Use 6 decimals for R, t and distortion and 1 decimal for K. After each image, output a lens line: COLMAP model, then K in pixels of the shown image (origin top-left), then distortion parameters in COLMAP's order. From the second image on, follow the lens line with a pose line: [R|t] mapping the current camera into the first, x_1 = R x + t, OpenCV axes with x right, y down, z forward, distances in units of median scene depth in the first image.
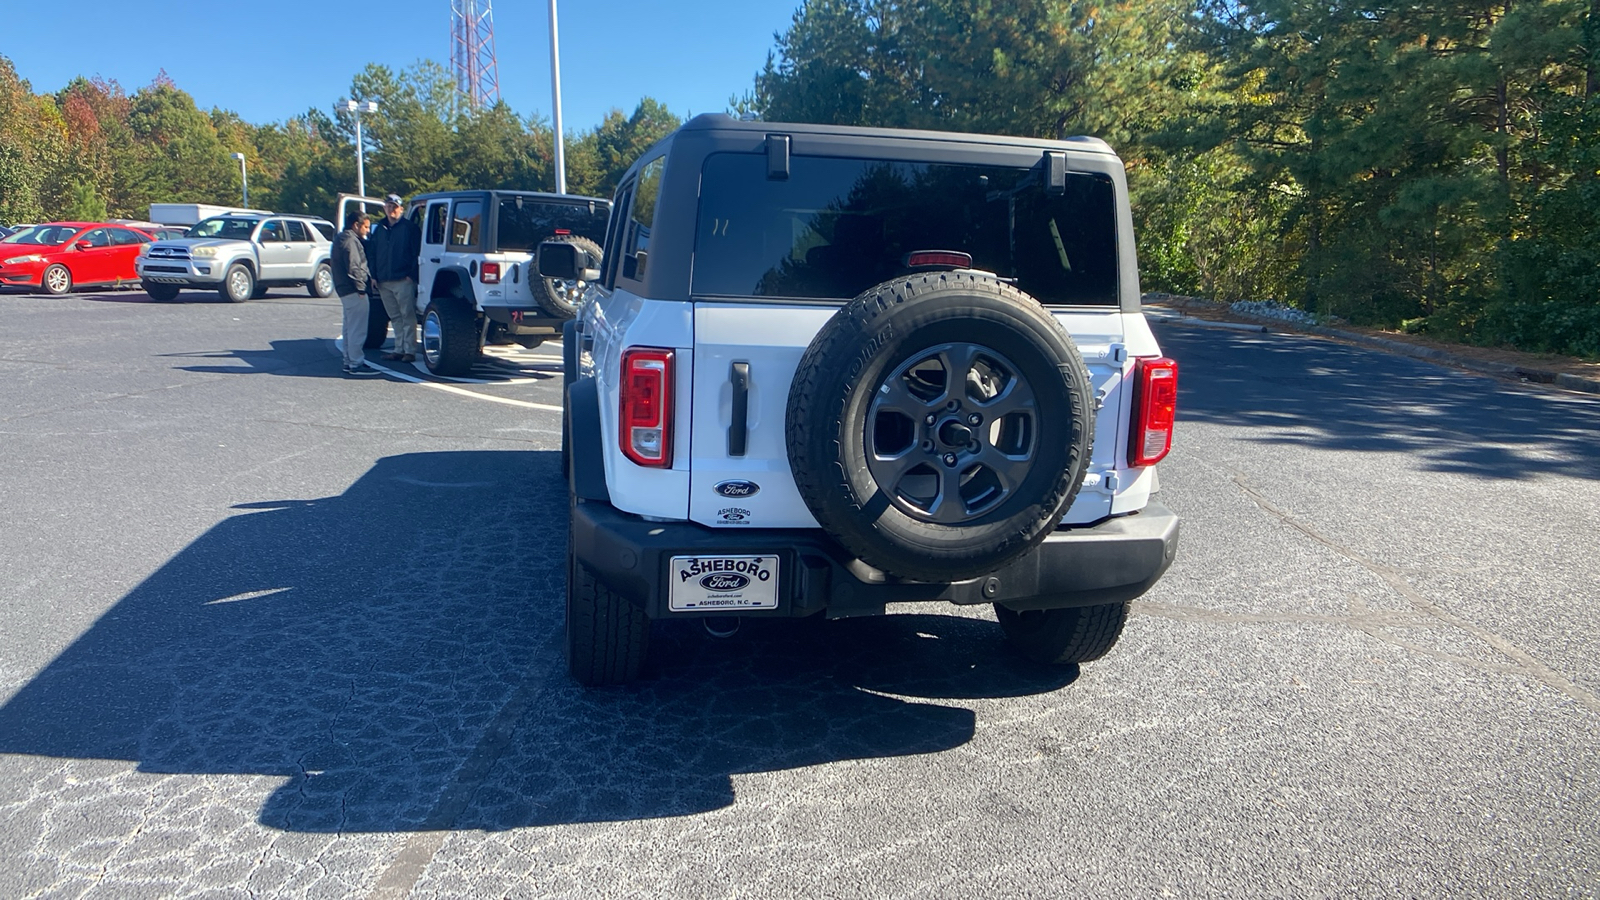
lens RADIAL K [[1039.2, 0, 766.1], [0, 1039.2, 365.2], [0, 0, 1]] dist [0.003663, -0.021024]
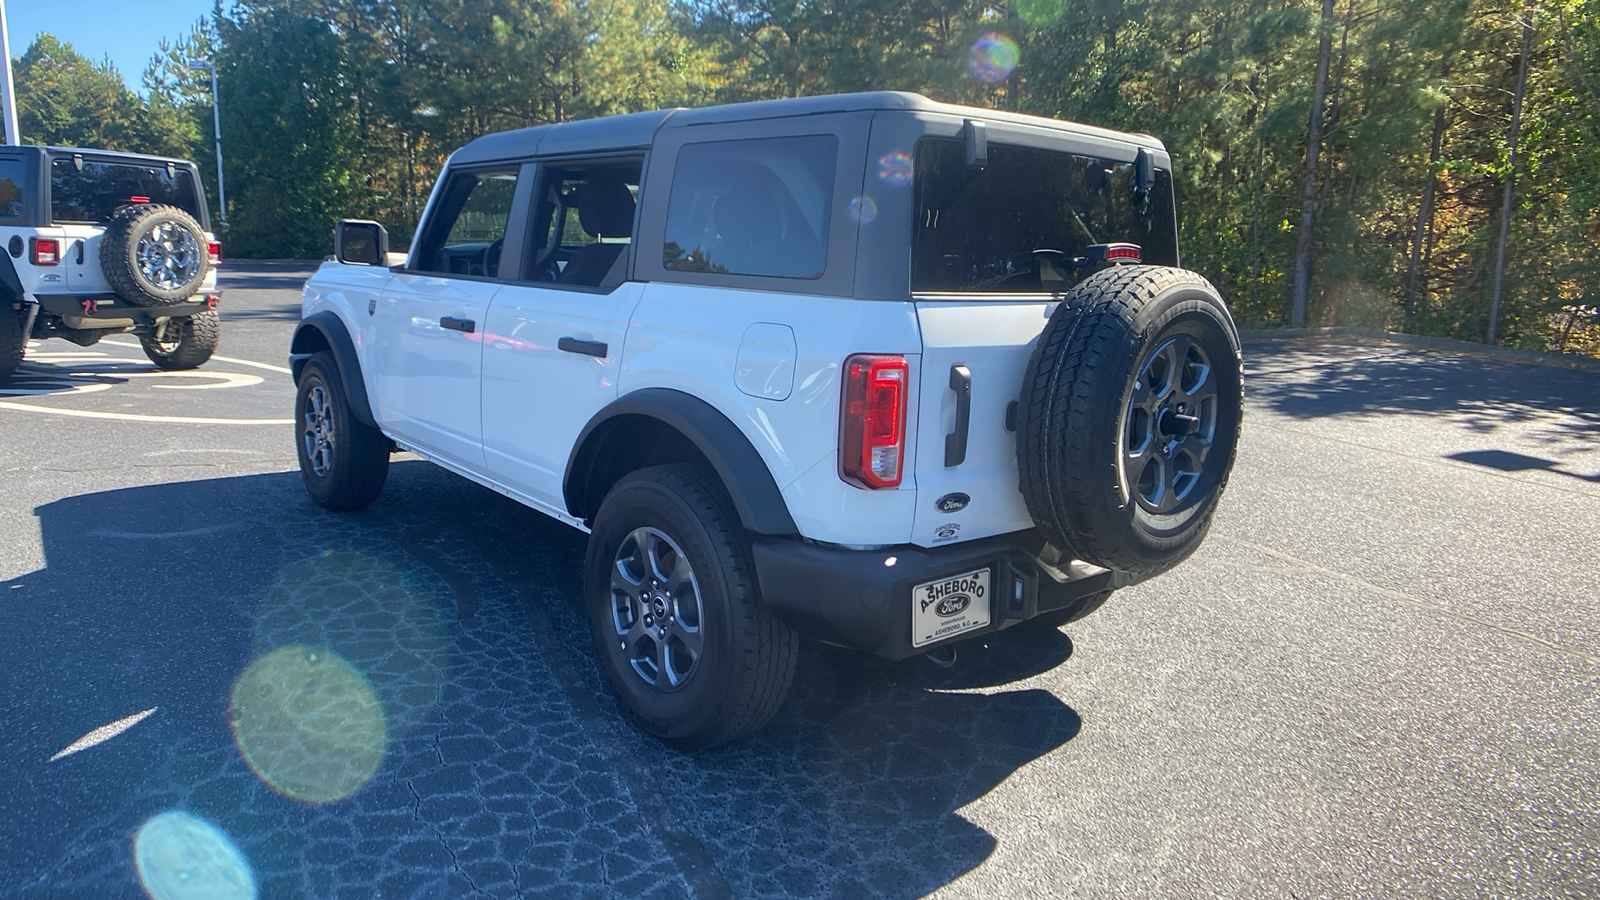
lens RADIAL K [[1044.3, 0, 748.1], [0, 1044.3, 341.0], [0, 0, 1]] dist [-0.018308, -0.000534]
pose [[0.883970, -0.045889, 0.465286, -0.423363], [0.042952, 0.998934, 0.016919, -0.032858], [-0.465567, 0.005029, 0.884999, 0.184370]]
